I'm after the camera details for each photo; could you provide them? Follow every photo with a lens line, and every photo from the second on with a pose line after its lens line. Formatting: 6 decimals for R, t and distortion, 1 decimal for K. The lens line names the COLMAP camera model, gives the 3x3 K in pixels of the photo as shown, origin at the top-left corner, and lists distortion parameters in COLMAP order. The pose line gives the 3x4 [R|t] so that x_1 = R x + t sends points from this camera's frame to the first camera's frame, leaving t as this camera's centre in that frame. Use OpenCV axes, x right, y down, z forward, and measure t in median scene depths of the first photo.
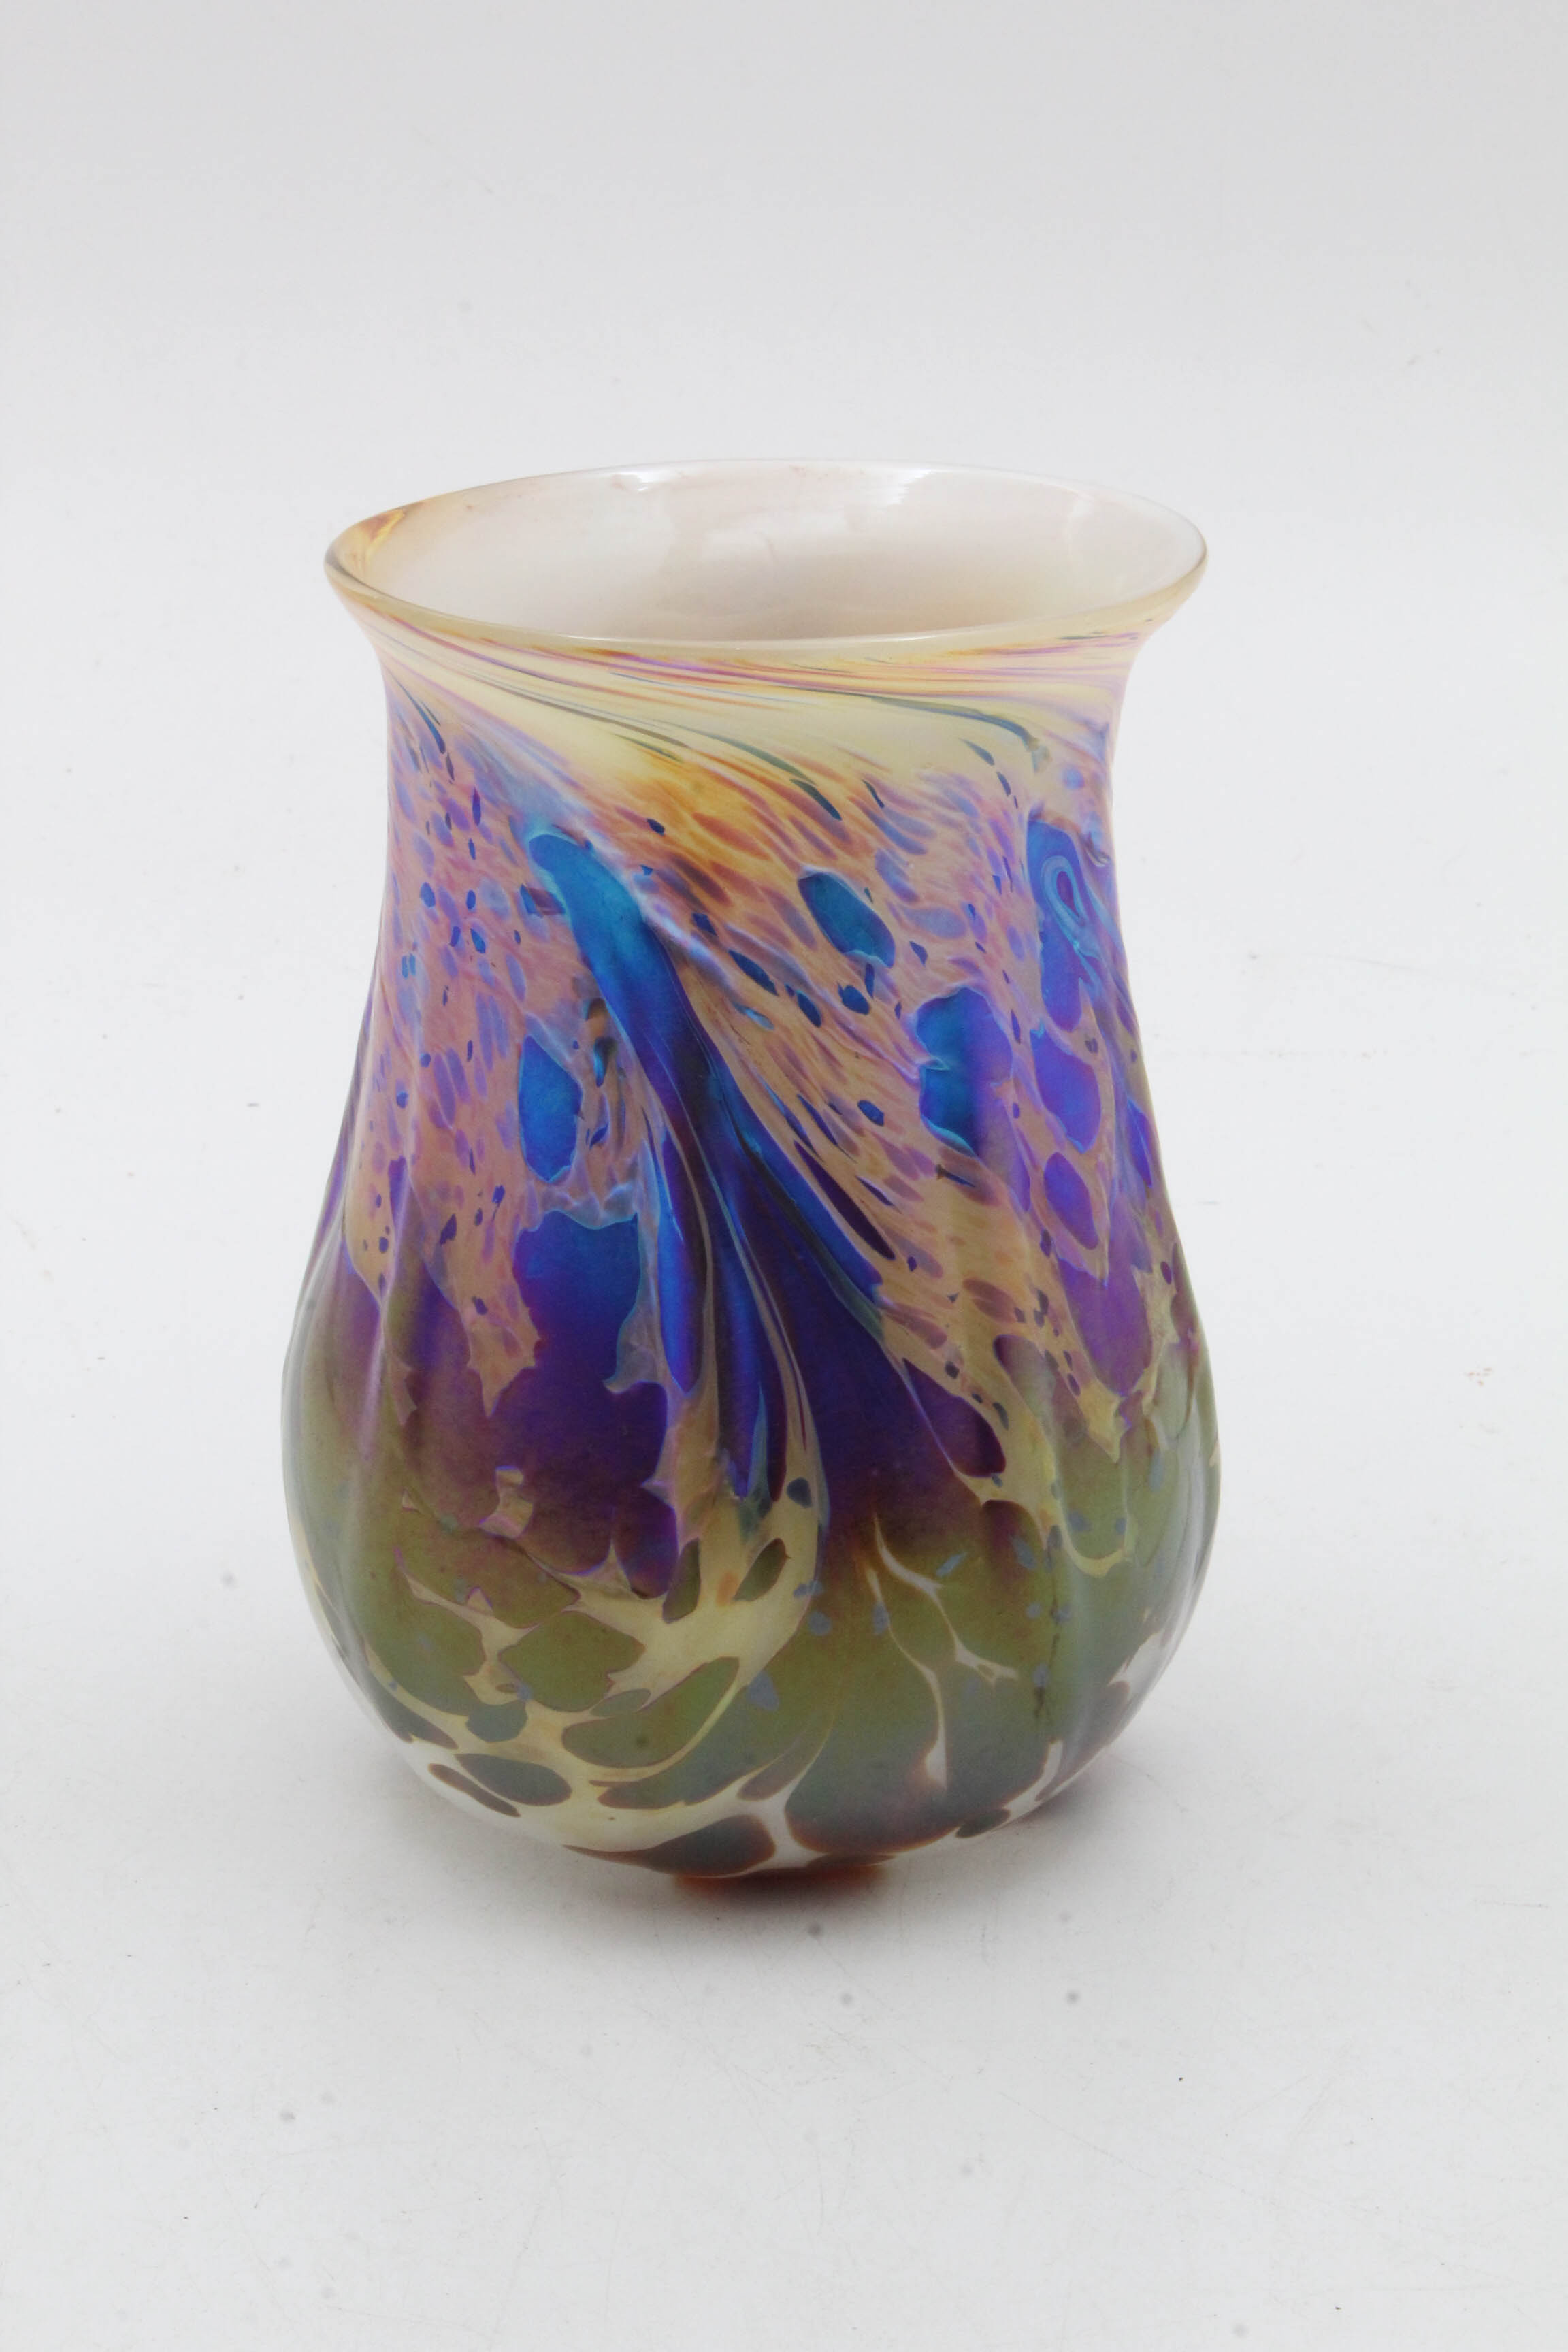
lens RADIAL K [[5970.2, 0, 784.0], [0, 5970.2, 1175.3], [0, 0, 1]] dist [-0.161044, 0.000000]
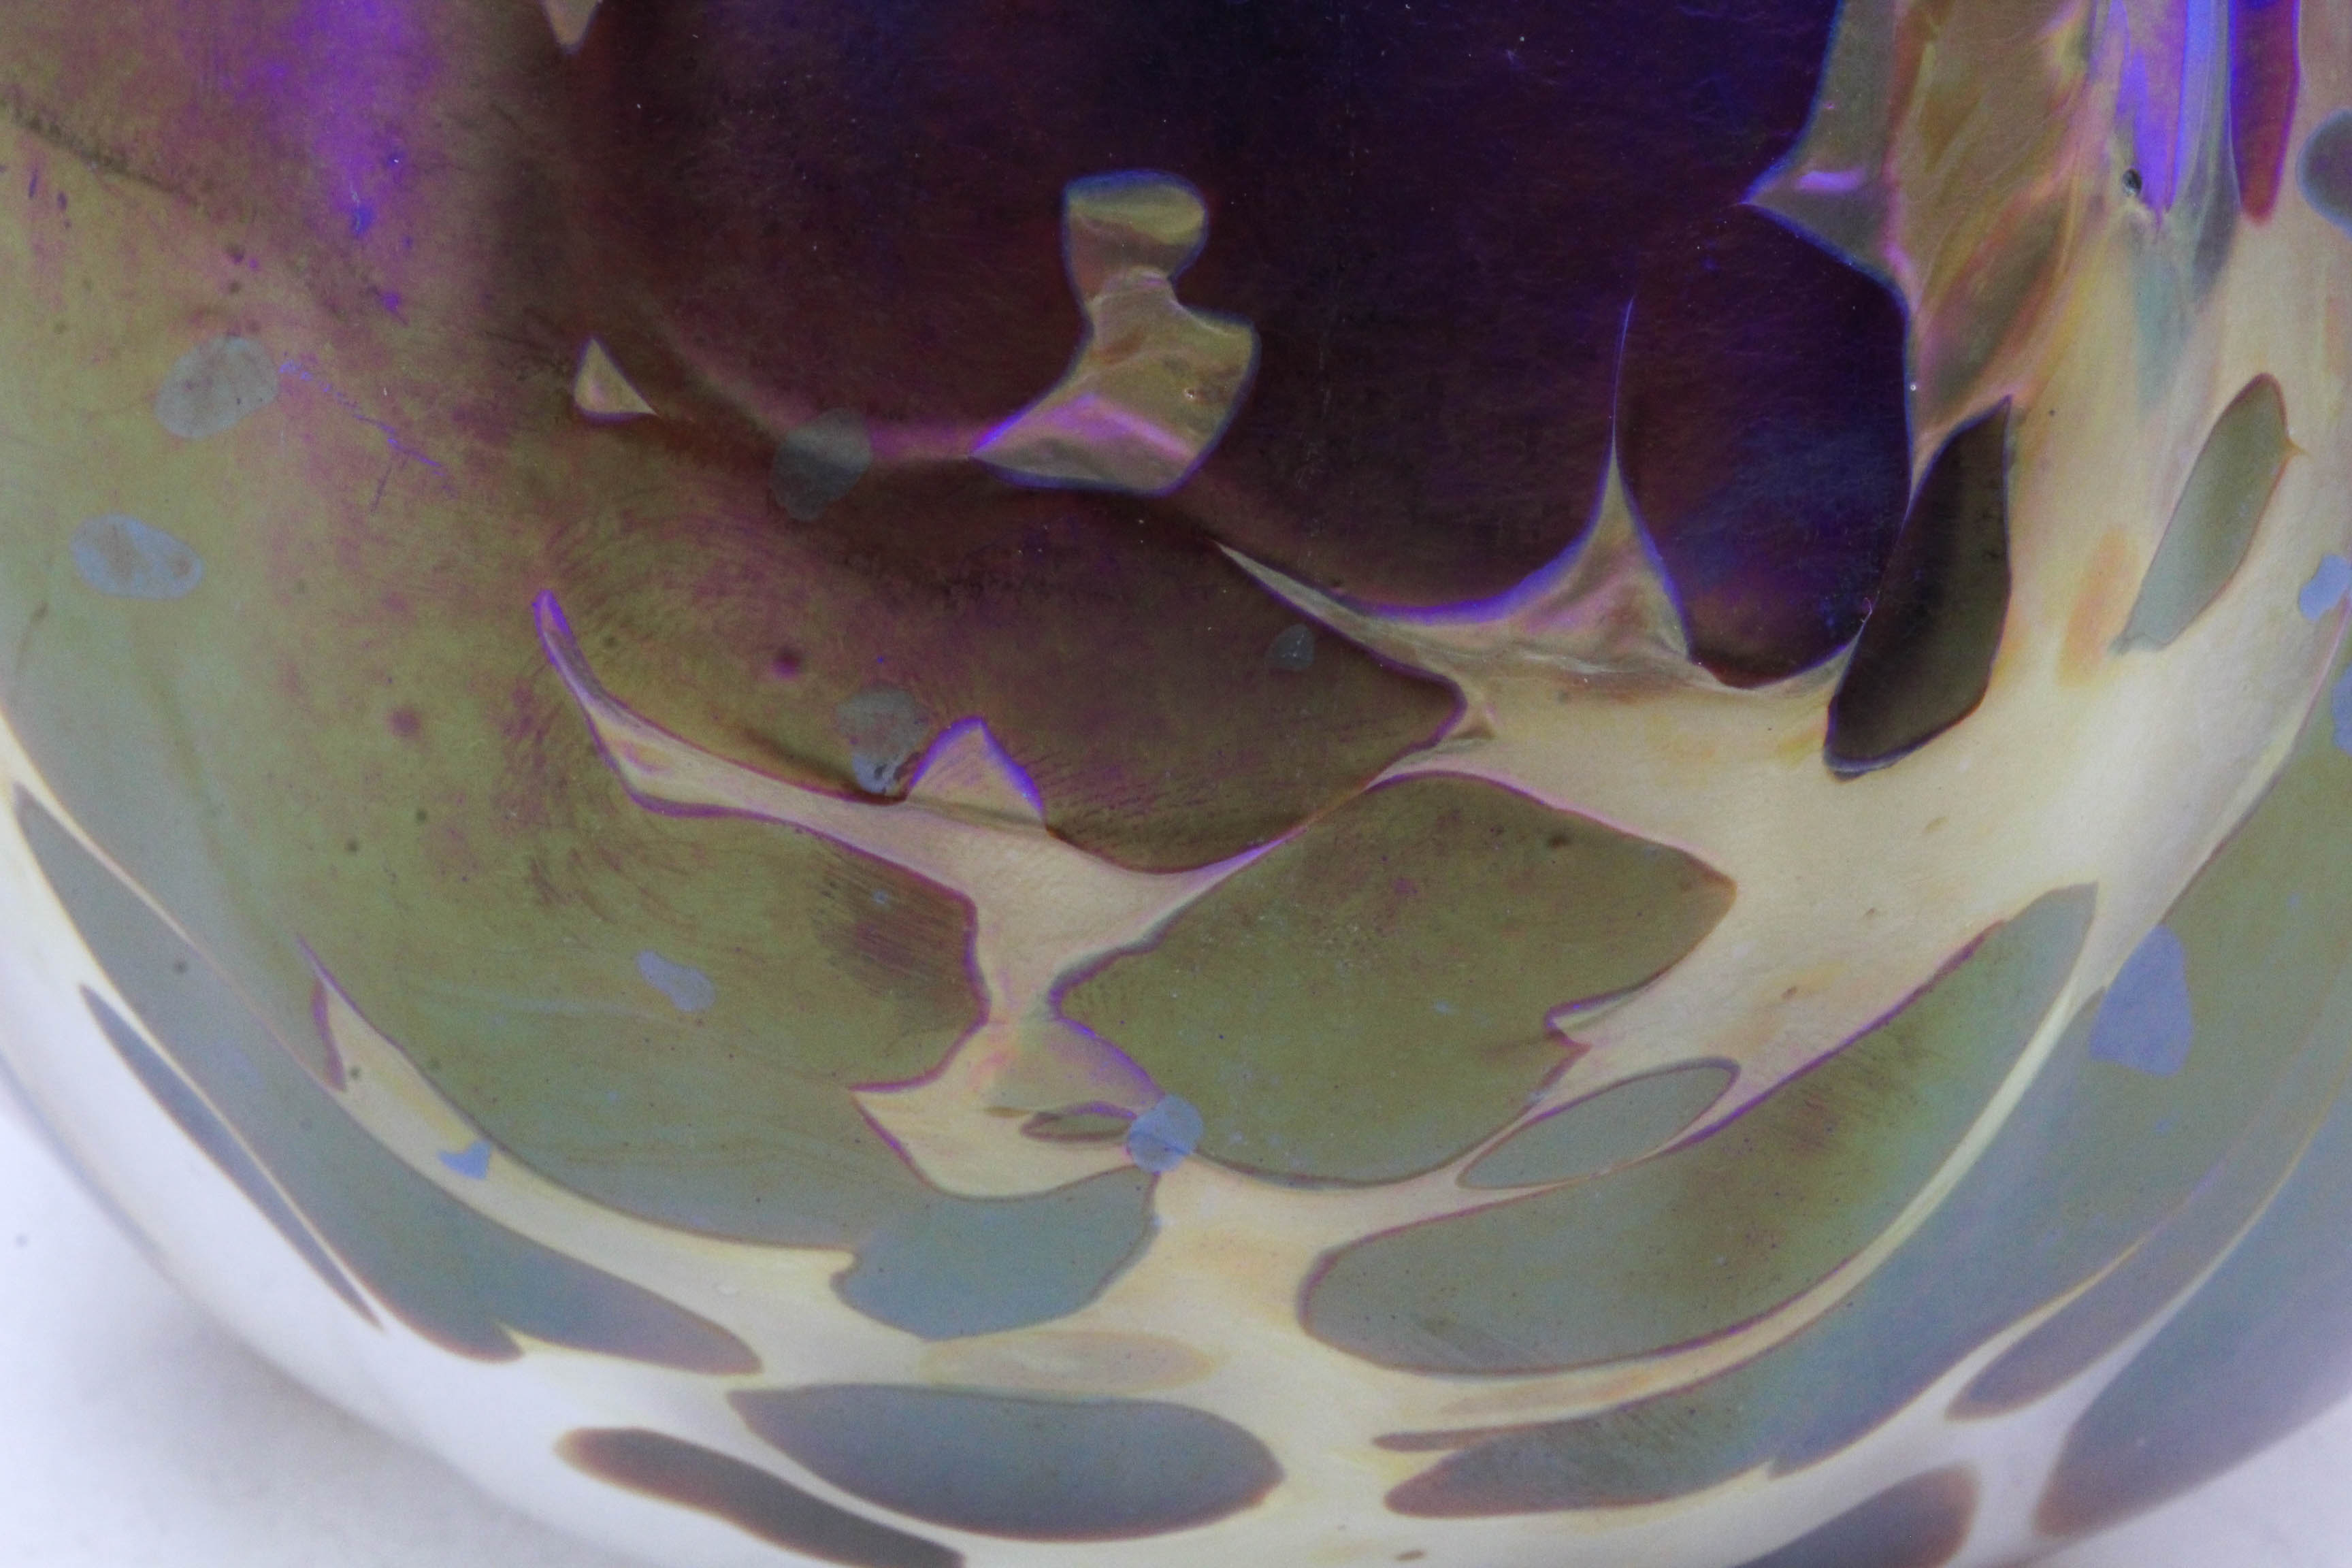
lens RADIAL K [[5970.2, 0, 1176.3], [0, 5970.2, 786.6], [0, 0, 1]] dist [-0.161044, 0.000000]
pose [[0.923087, -0.119860, 0.365436, -0.129702], [0.078985, 0.989023, 0.124877, 0.043499], [-0.376393, -0.086408, 0.922422, 0.785868]]
